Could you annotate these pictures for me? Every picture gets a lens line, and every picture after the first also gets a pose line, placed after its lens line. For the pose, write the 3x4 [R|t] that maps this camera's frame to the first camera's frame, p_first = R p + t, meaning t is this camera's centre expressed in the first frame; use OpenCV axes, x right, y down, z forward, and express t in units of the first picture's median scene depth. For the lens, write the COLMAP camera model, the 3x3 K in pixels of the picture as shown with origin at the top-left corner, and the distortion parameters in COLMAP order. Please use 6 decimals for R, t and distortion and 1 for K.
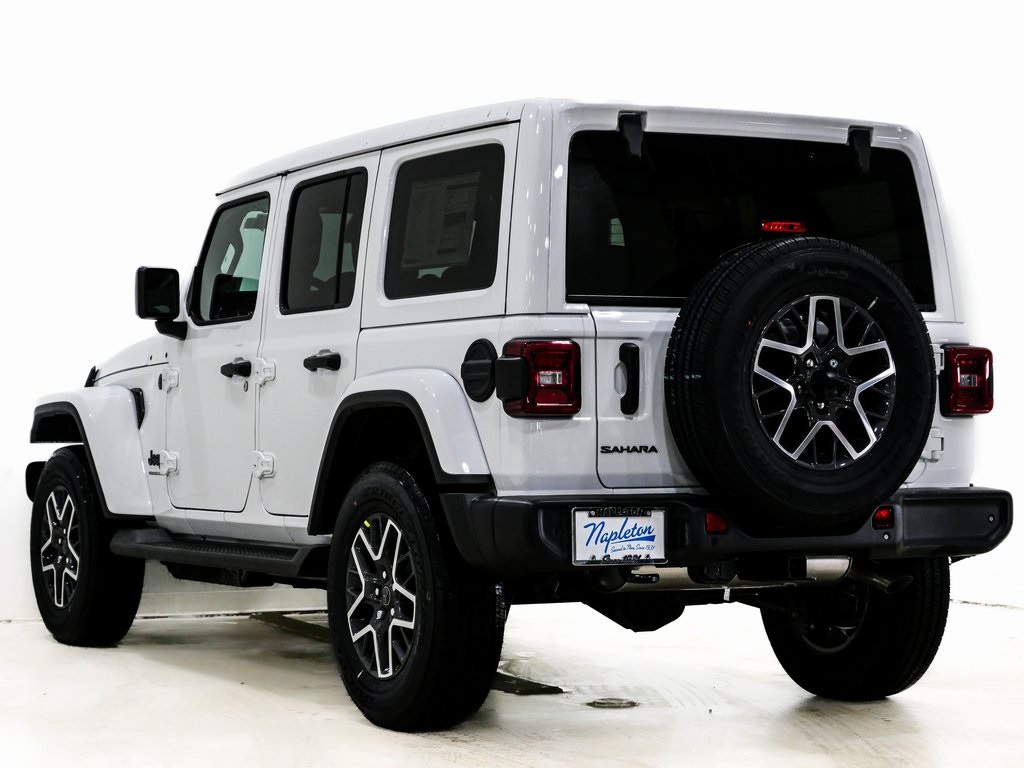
lens RADIAL K [[2421.9, 0, 512.0], [0, 2421.9, 384.0], [0, 0, 1]] dist [0.064511, -0.252834]
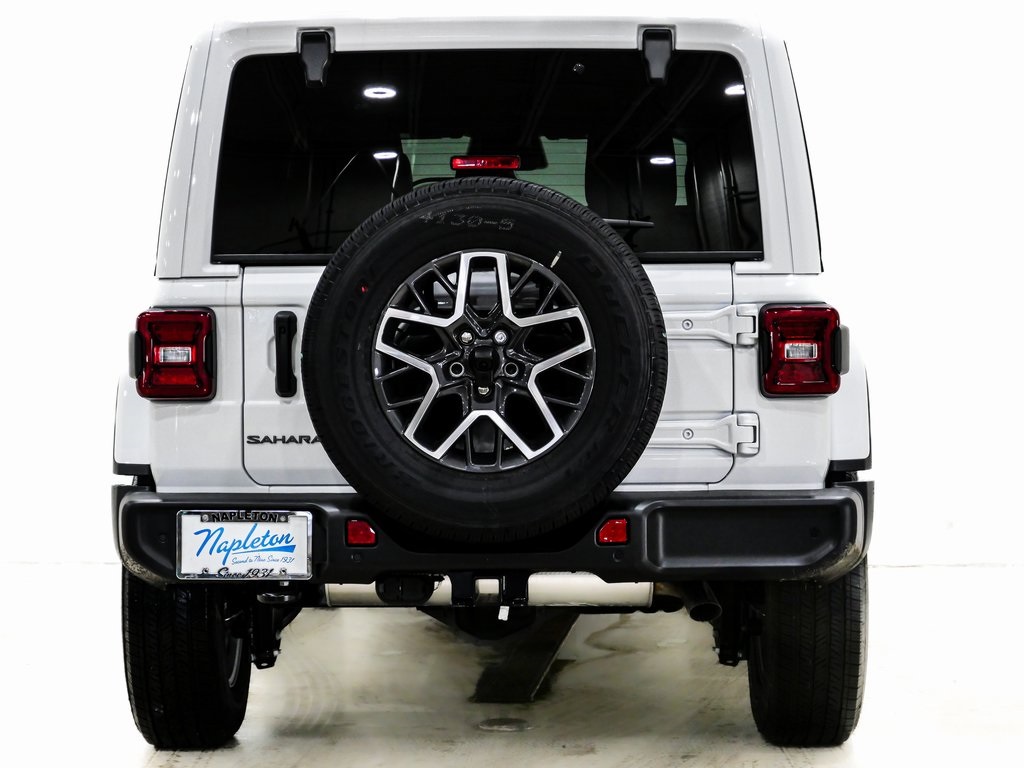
lens RADIAL K [[2421.9, 0, 512.0], [0, 2421.9, 384.0], [0, 0, 1]] dist [0.064511, -0.252834]
pose [[0.871393, 0.013840, -0.490390, 0.525933], [0.011477, 0.998753, 0.048581, -0.031704], [0.490451, -0.047961, 0.870148, 0.317558]]
